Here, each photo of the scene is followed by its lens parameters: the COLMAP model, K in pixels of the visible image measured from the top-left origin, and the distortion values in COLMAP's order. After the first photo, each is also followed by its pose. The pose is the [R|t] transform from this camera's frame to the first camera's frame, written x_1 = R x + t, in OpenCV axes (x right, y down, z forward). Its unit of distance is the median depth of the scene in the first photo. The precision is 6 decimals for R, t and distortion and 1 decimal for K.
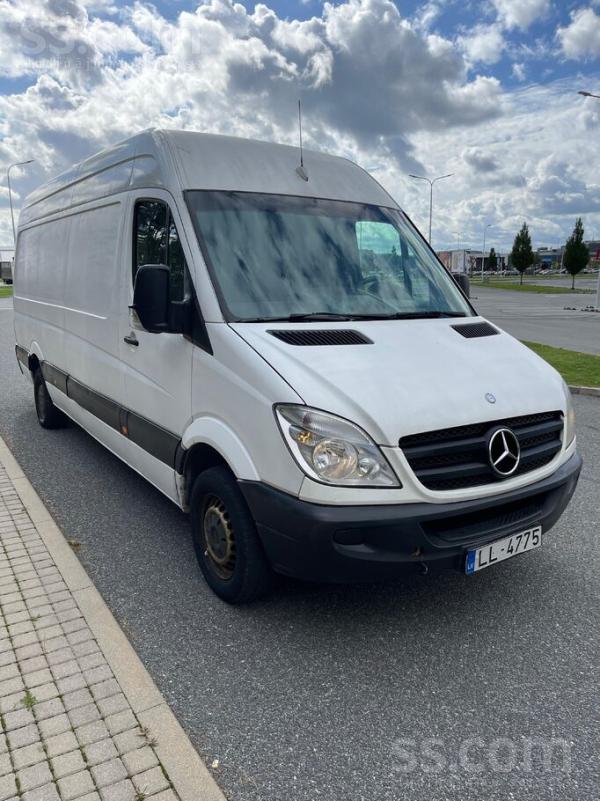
lens RADIAL K [[607.2, 0, 291.7], [0, 607.2, 398.2], [0, 0, 1]] dist [0.086361, -0.003135]
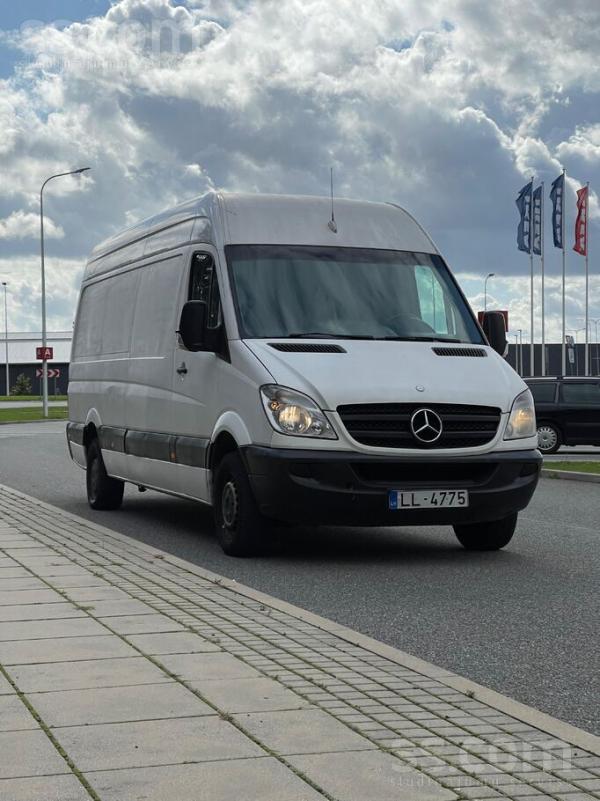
lens RADIAL K [[1625.4, 0, 301.9], [0, 1625.4, 399.5], [0, 0, 1]] dist [0.386696, 0.000000]
pose [[0.968001, -0.002258, -0.250937, 0.934560], [-0.049104, 0.978925, -0.198227, 0.720994], [0.246096, 0.204206, 0.947490, -2.373261]]
